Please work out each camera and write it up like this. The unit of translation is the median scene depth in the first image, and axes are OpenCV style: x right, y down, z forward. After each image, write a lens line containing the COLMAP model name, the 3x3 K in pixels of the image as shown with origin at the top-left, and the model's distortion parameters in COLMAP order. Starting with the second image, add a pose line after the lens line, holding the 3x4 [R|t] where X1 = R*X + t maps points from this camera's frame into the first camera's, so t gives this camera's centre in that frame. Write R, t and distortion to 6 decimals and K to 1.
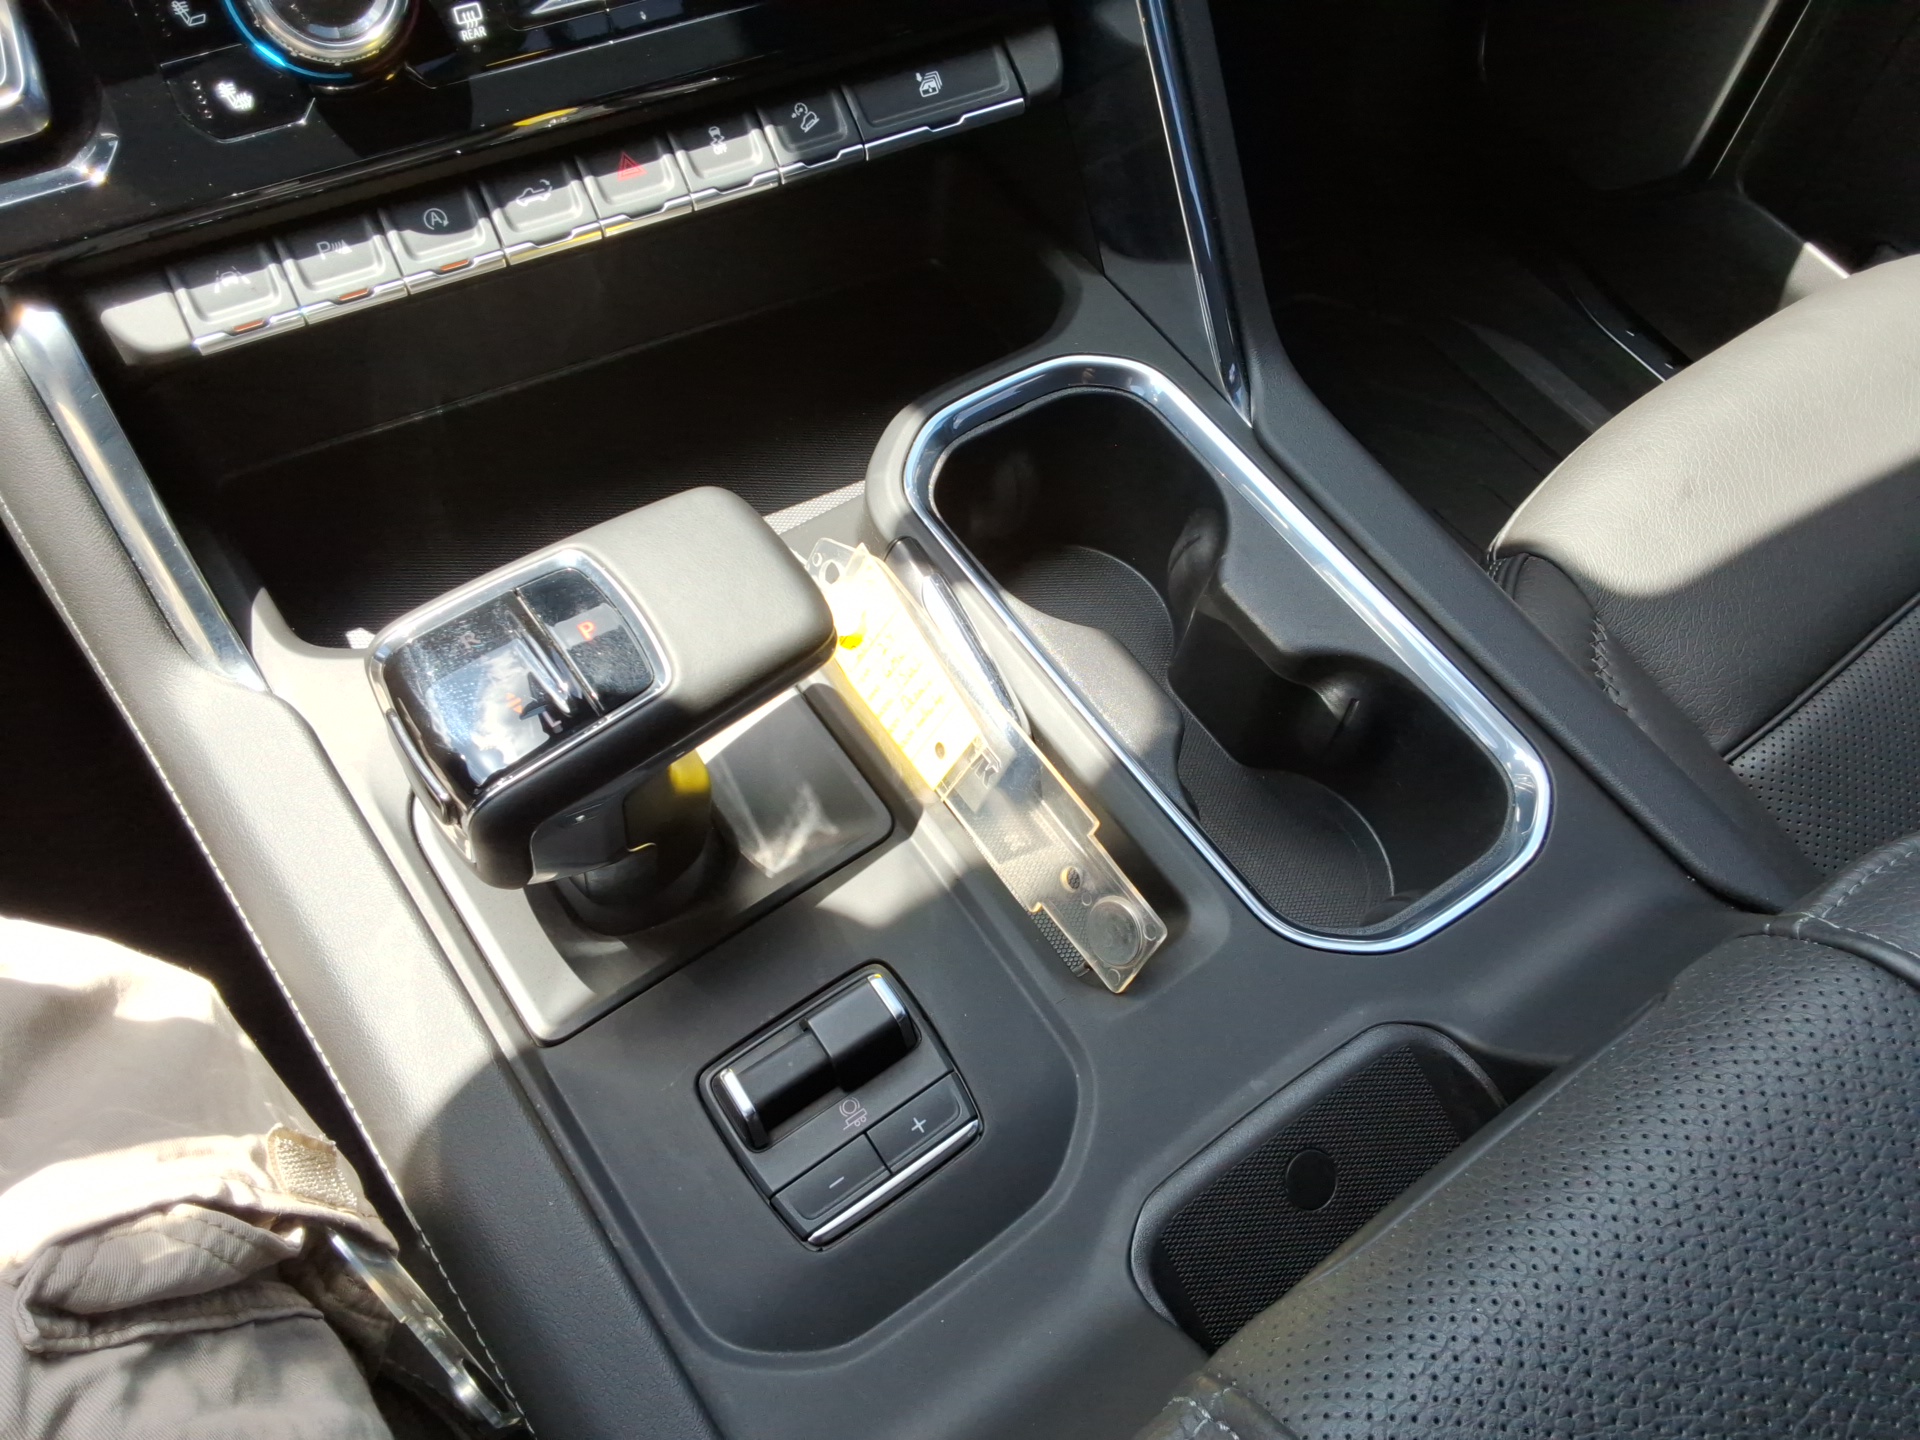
lens RADIAL K [[1569.7, 0, 960.8], [0, 1569.7, 698.6], [0, 0, 1]] dist [0.086977, -0.138642]
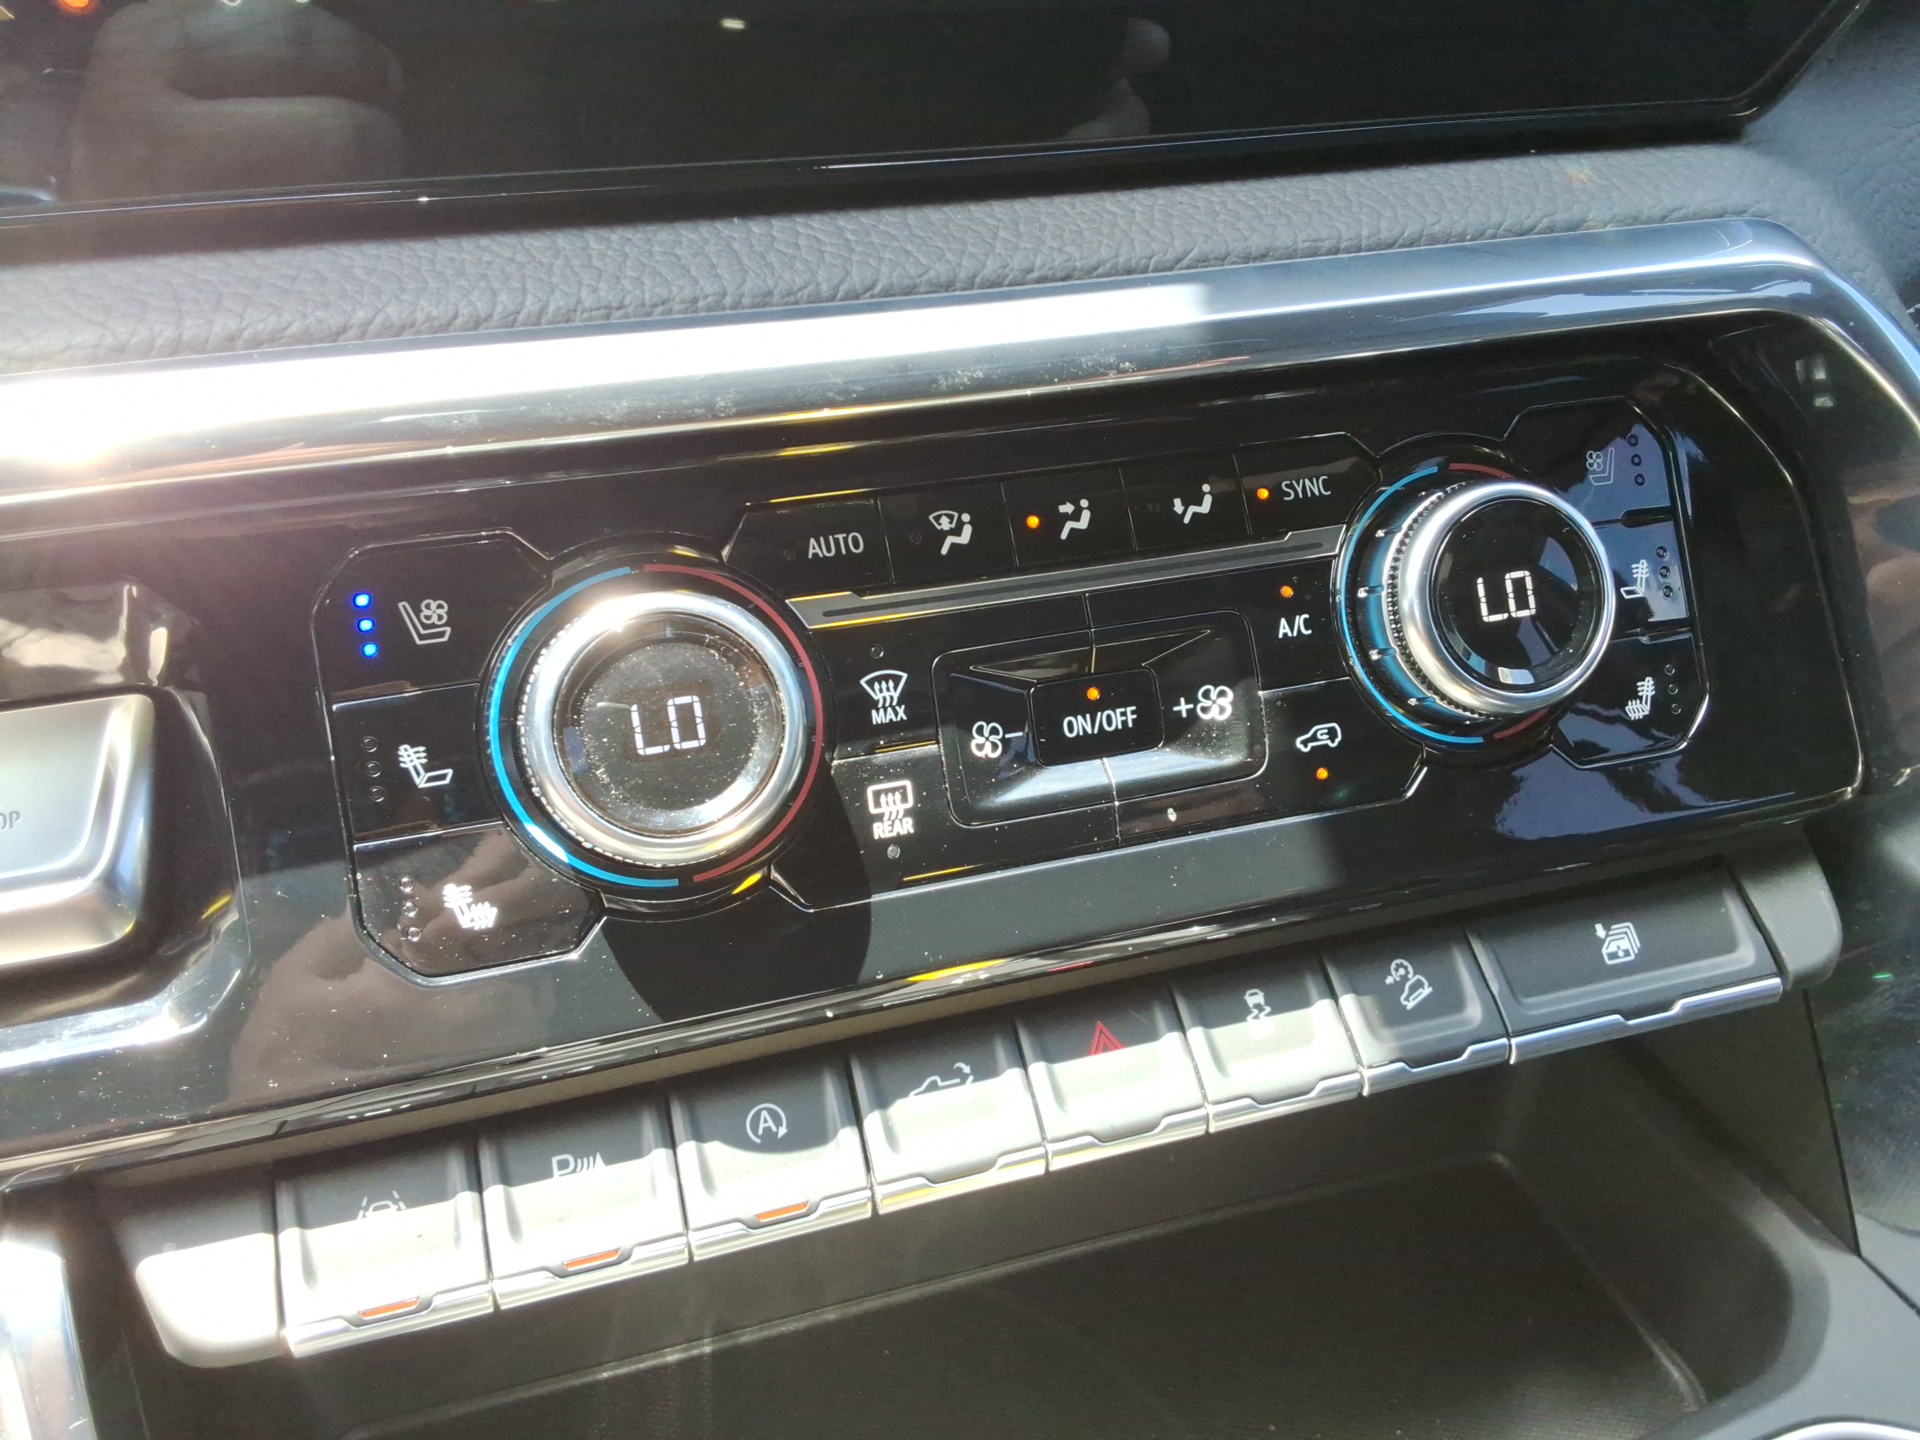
lens RADIAL K [[1575.4, 0, 967.3], [0, 1575.4, 698.6], [0, 0, 1]] dist [0.118194, -0.216087]
pose [[0.980539, 0.068477, -0.183994, -0.161051], [-0.138004, 0.906991, -0.397898, -0.214310], [0.139634, 0.415546, 0.898790, 0.424801]]
